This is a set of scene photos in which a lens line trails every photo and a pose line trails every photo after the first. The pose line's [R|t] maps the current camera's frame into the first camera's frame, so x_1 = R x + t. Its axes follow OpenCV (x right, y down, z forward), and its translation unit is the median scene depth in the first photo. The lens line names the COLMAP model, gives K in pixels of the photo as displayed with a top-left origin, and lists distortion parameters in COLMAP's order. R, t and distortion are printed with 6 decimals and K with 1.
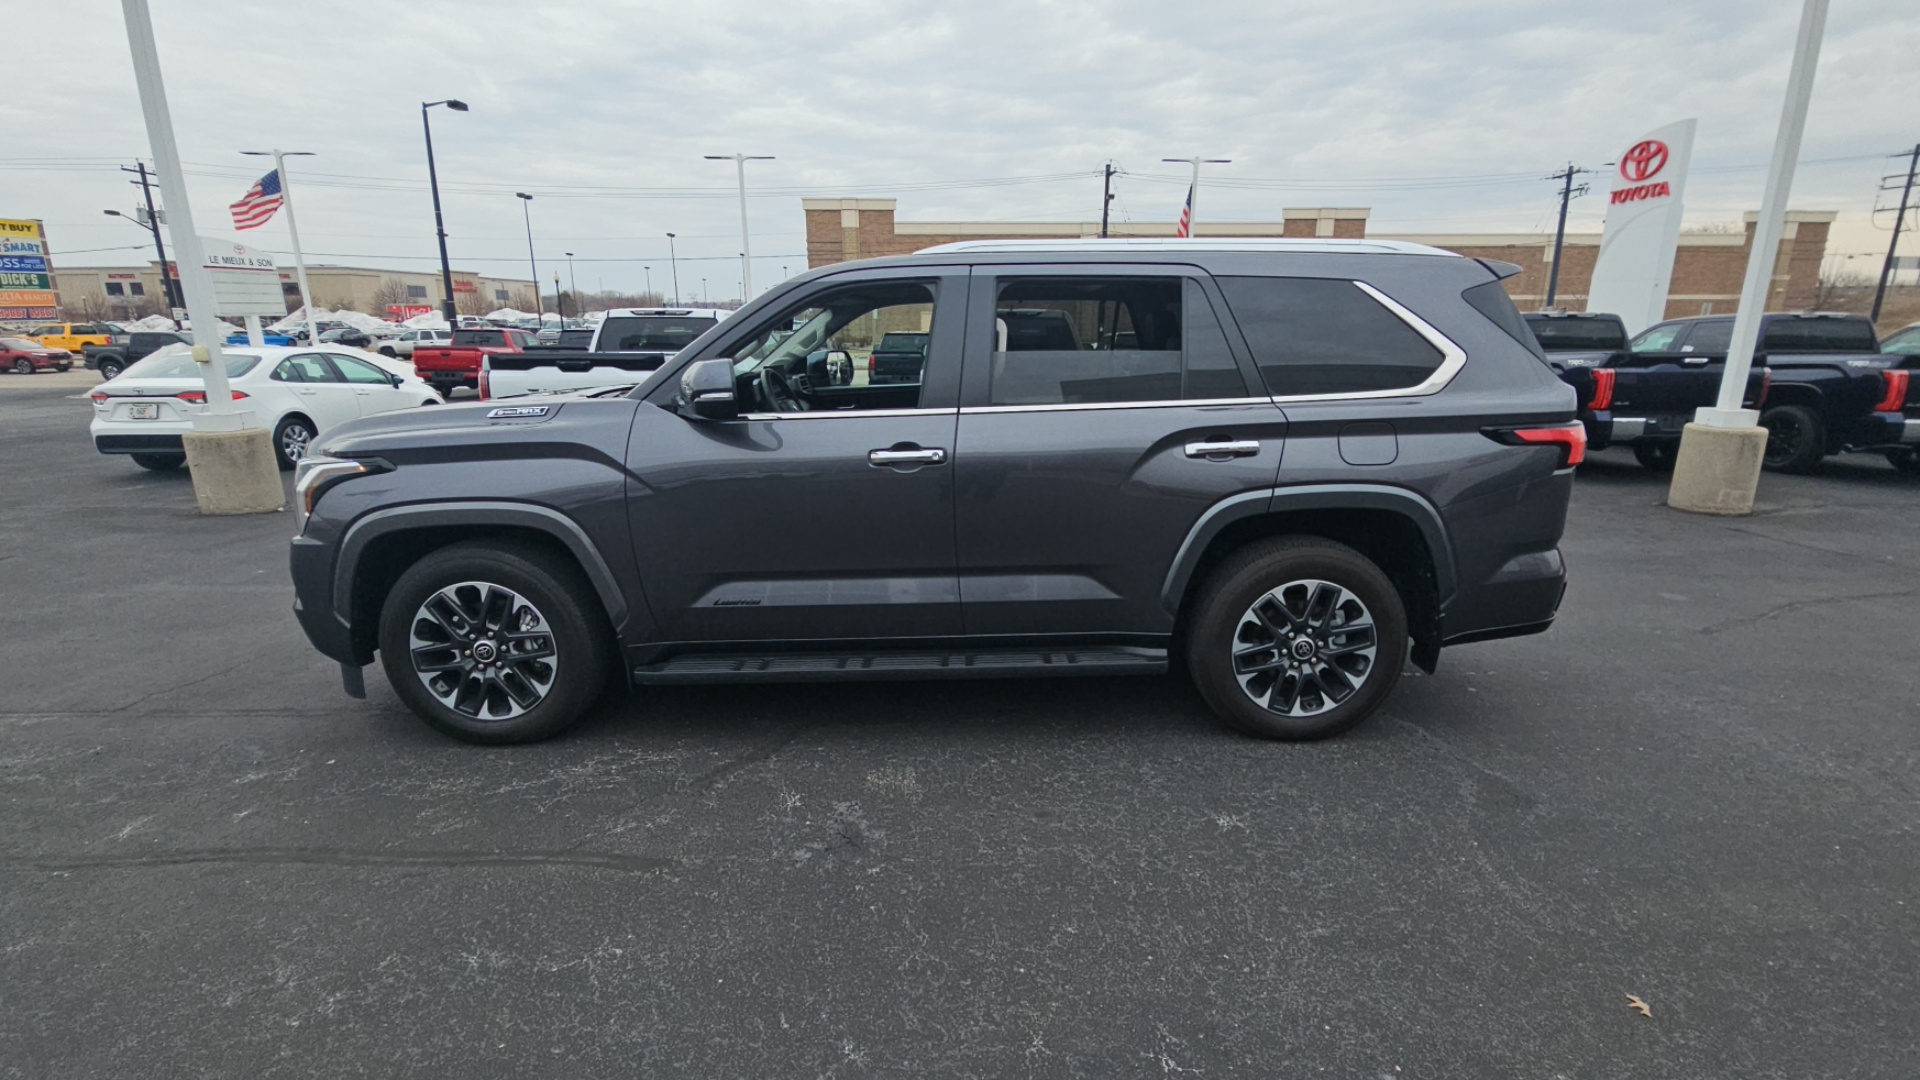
lens RADIAL K [[851.6, 0, 978.5], [0, 851.6, 546.3], [0, 0, 1]] dist [0.007885, -0.006290]
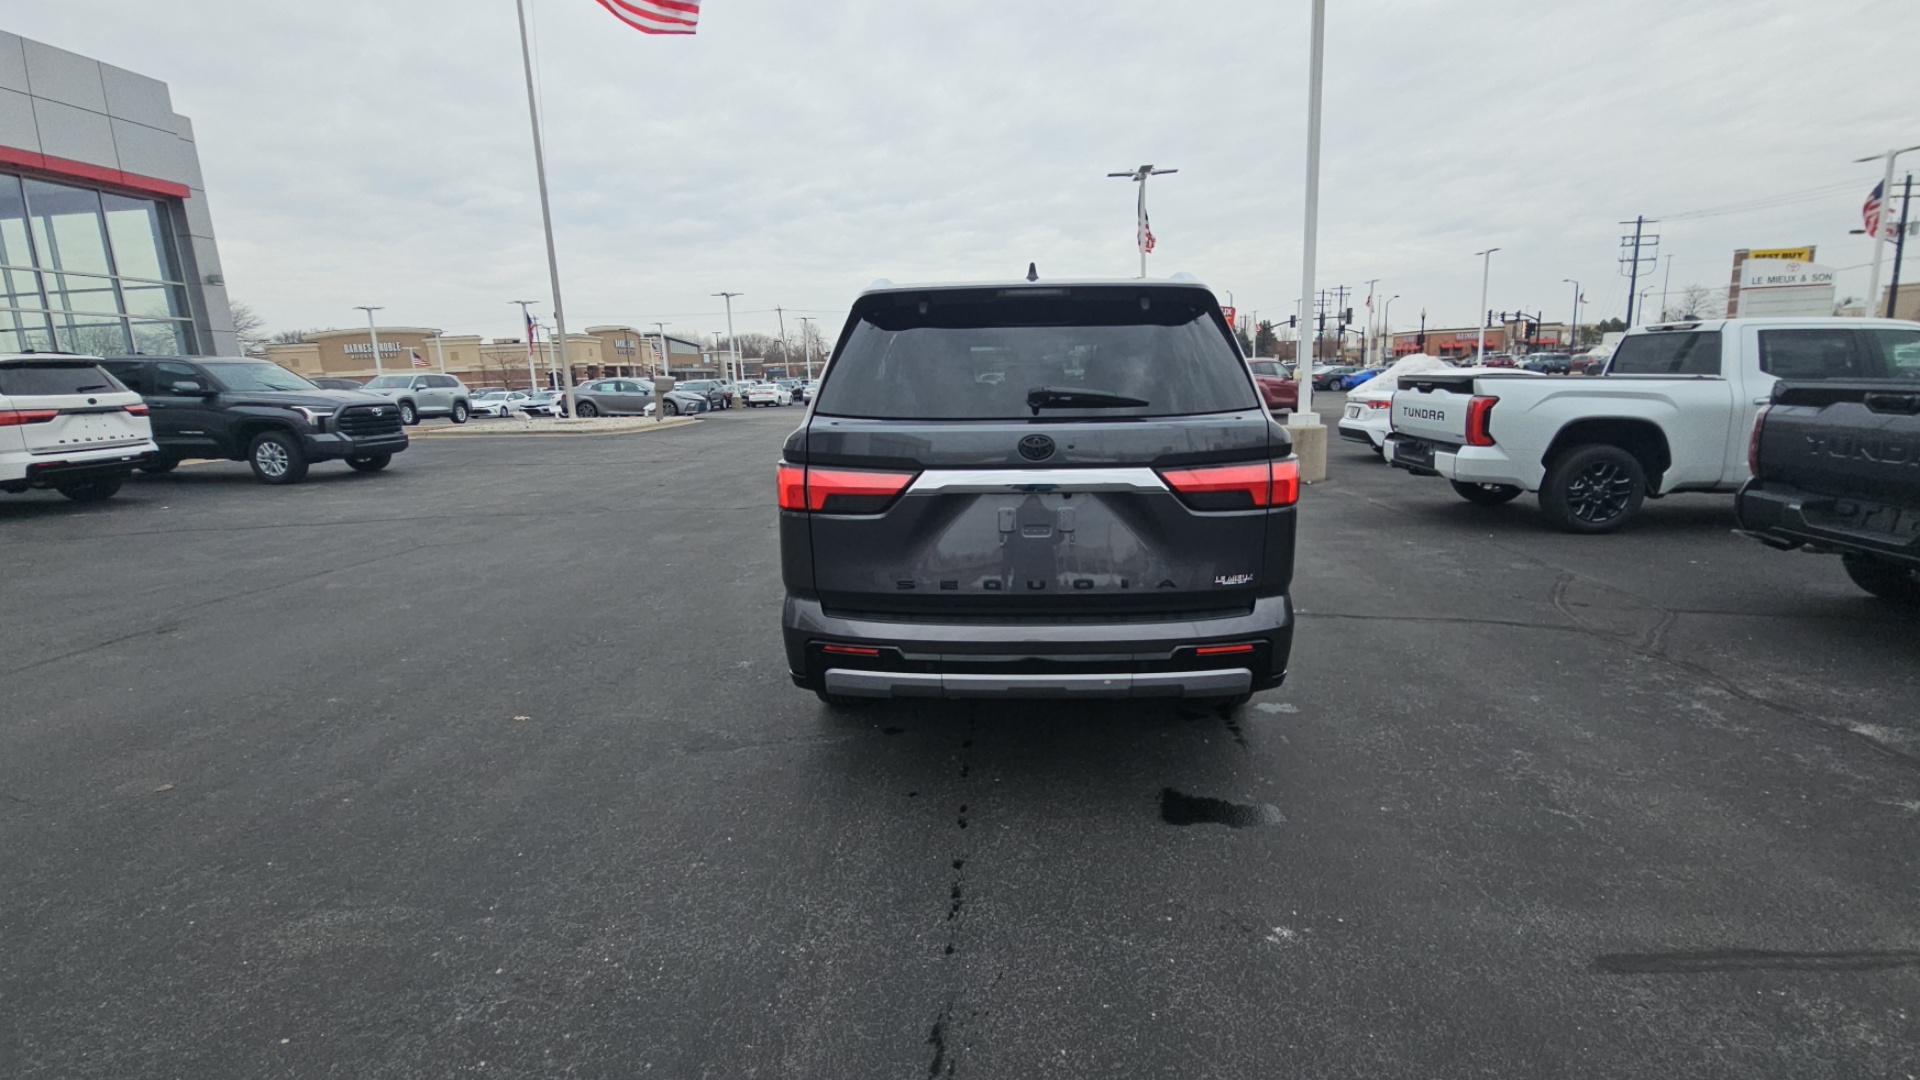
lens RADIAL K [[851.6, 0, 982.9], [0, 851.6, 555.4], [0, 0, 1]] dist [0.007885, -0.006290]
pose [[-0.047304, 0.213523, -0.975792, 0.655943], [-0.221525, 0.950317, 0.218688, -0.121568], [0.974007, 0.226507, 0.002347, 0.499018]]
